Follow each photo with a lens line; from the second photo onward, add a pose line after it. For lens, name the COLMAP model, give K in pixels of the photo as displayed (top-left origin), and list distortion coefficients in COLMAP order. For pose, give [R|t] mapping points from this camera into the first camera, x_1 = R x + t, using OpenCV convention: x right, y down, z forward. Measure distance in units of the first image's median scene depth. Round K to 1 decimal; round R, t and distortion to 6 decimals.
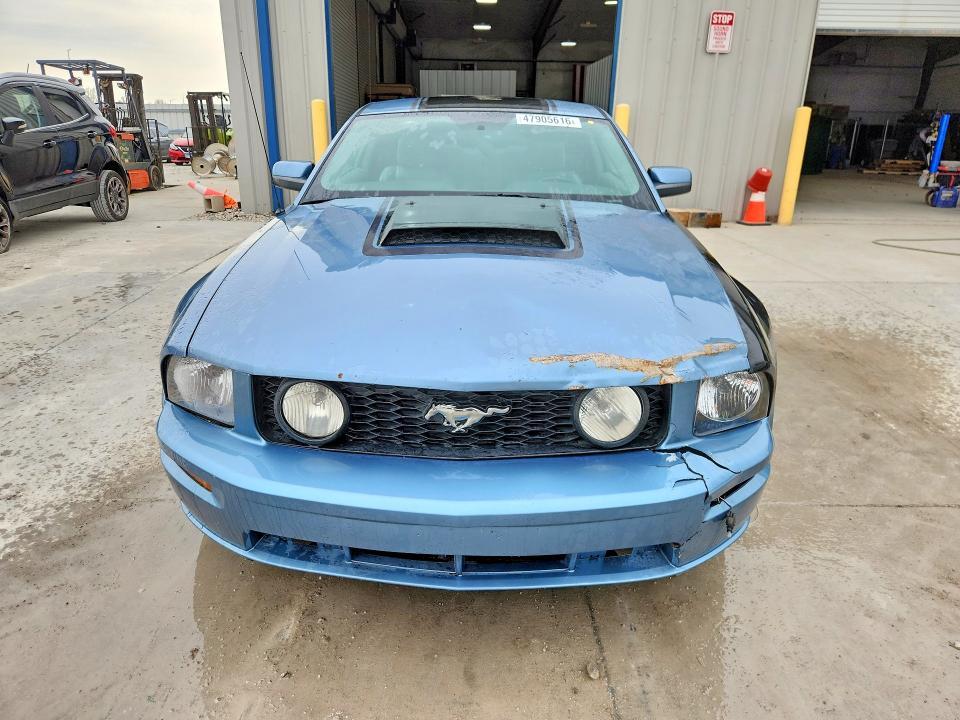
lens RADIAL K [[633.3, 0, 476.0], [0, 633.3, 357.7], [0, 0, 1]] dist [0.070488, -0.054971]
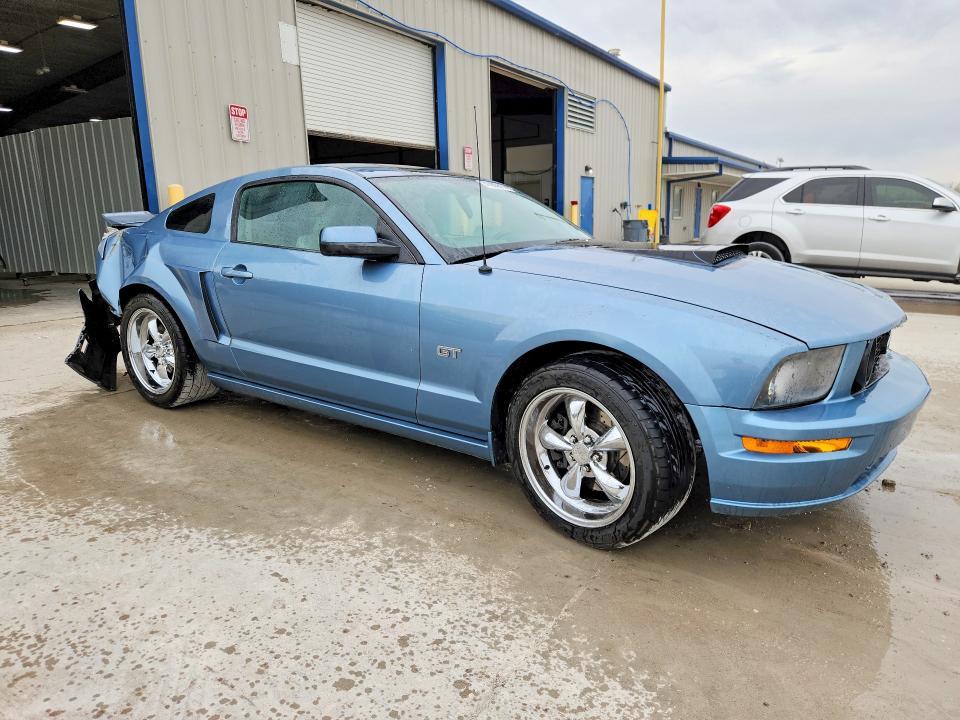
lens RADIAL K [[633.3, 0, 476.0], [0, 633.3, 357.7], [0, 0, 1]] dist [0.070488, -0.054971]
pose [[0.550586, -0.193731, 0.811987, -0.882988], [0.298929, 0.953950, 0.024906, -0.100054], [-0.779421, 0.229013, 0.583143, 0.391745]]
